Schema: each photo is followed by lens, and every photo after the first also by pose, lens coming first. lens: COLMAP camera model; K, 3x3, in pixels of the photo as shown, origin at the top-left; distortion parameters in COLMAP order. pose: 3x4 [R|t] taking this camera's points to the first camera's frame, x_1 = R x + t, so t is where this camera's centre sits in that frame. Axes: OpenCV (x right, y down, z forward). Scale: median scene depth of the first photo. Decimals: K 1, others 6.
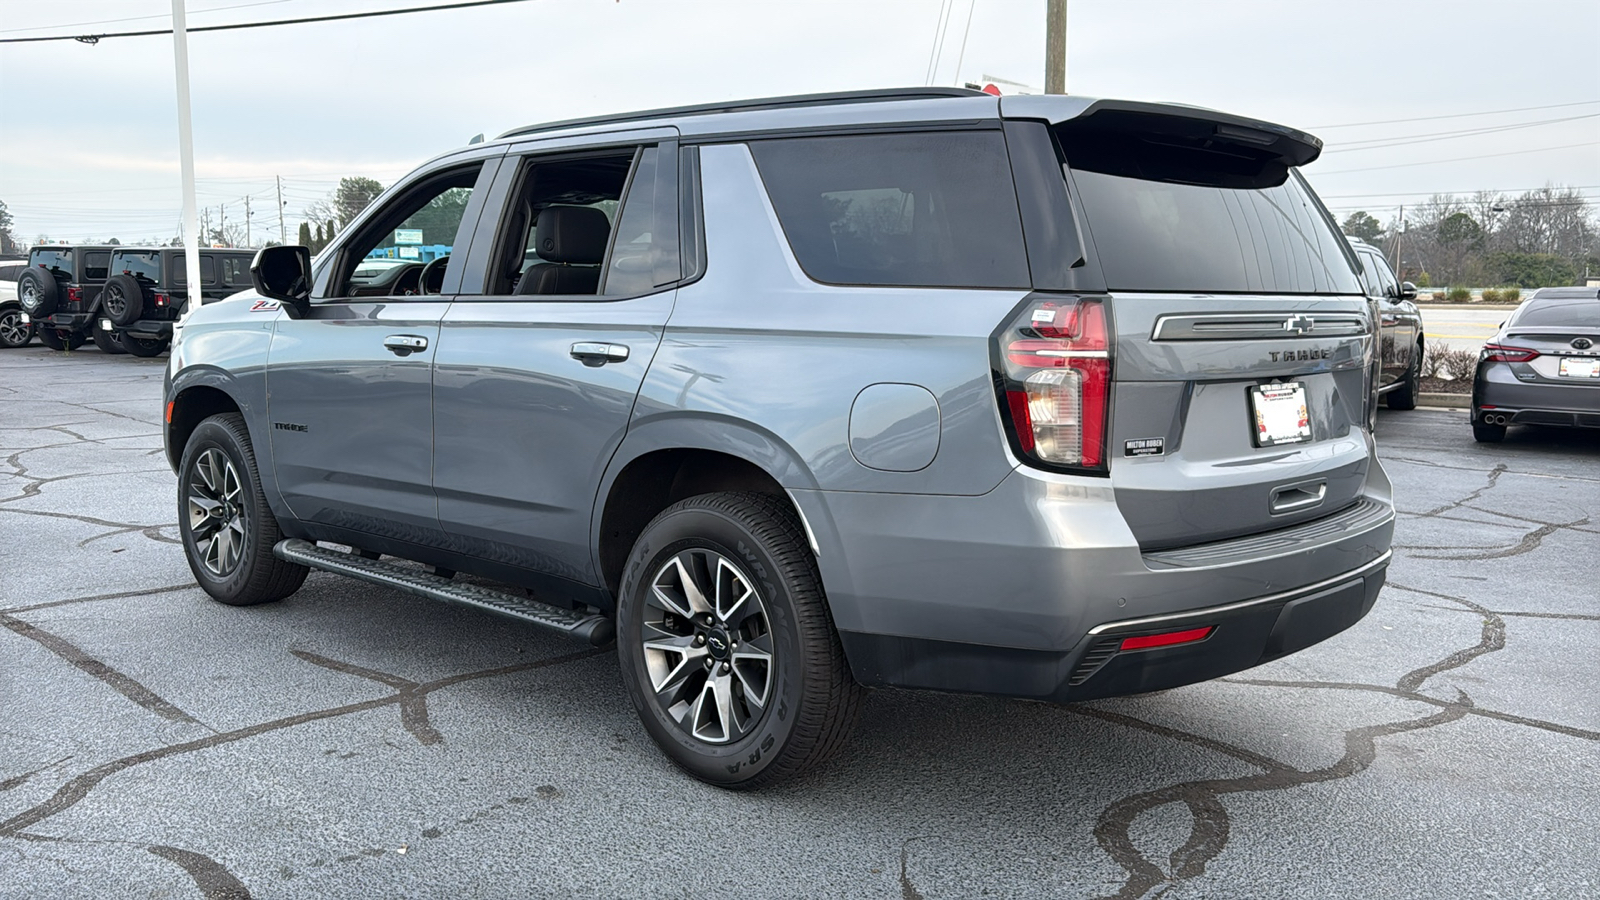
lens RADIAL K [[1387.8, 0, 802.2], [0, 1387.8, 459.5], [0, 0, 1]] dist [0.123487, -0.234446]
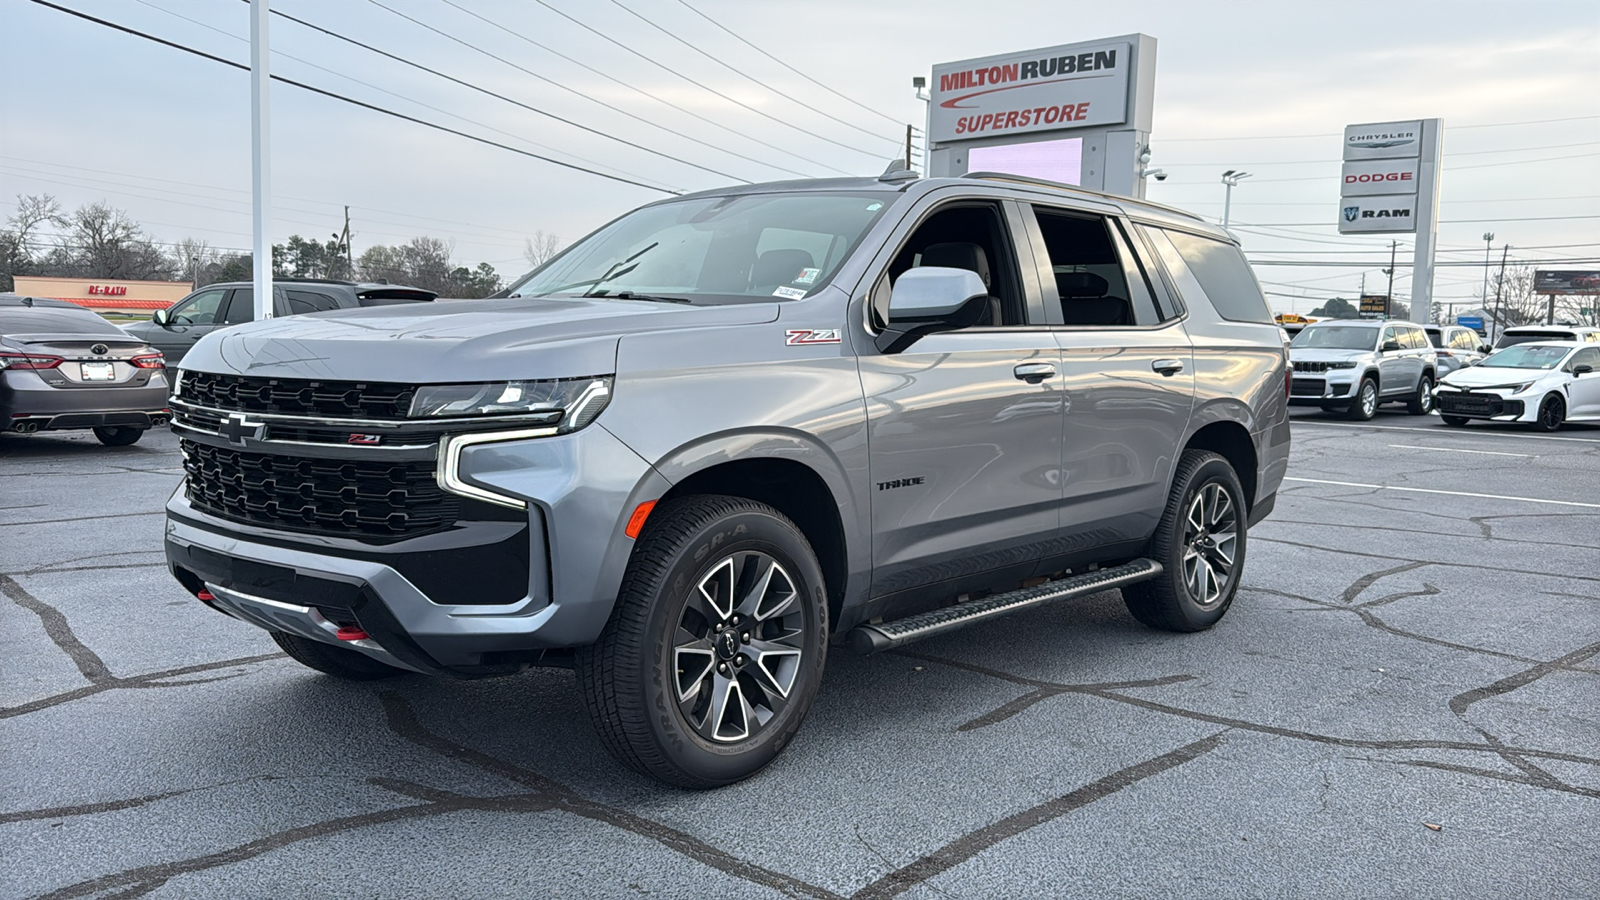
lens RADIAL K [[1387.8, 0, 802.2], [0, 1387.8, 459.5], [0, 0, 1]] dist [0.123487, -0.234446]
pose [[-0.050299, -0.104204, 0.993283, -1.583793], [0.099279, 0.989094, 0.108792, -0.178125], [-0.993788, 0.104085, -0.039405, 1.466553]]
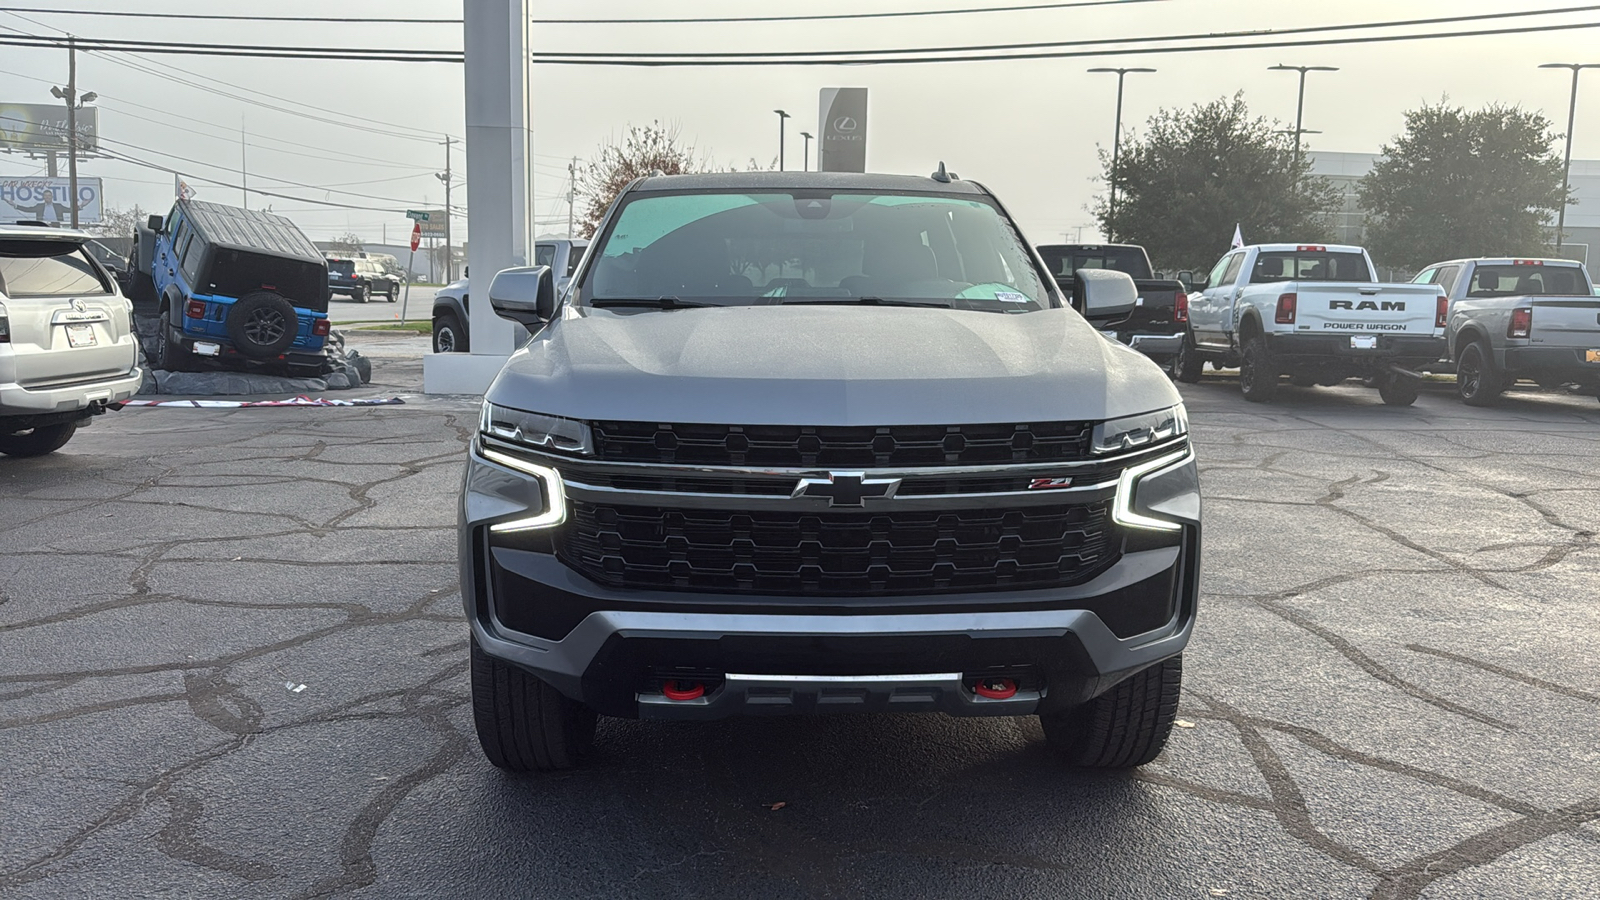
lens RADIAL K [[1304.7, 0, 800.0], [0, 1304.7, 450.0], [0, 0, 1]] dist [0.112476, -0.194362]
pose [[-0.724538, -0.113540, 0.679818, -1.105780], [0.065670, 0.970479, 0.232075, -0.332341], [-0.686099, 0.212791, -0.695693, 2.349670]]
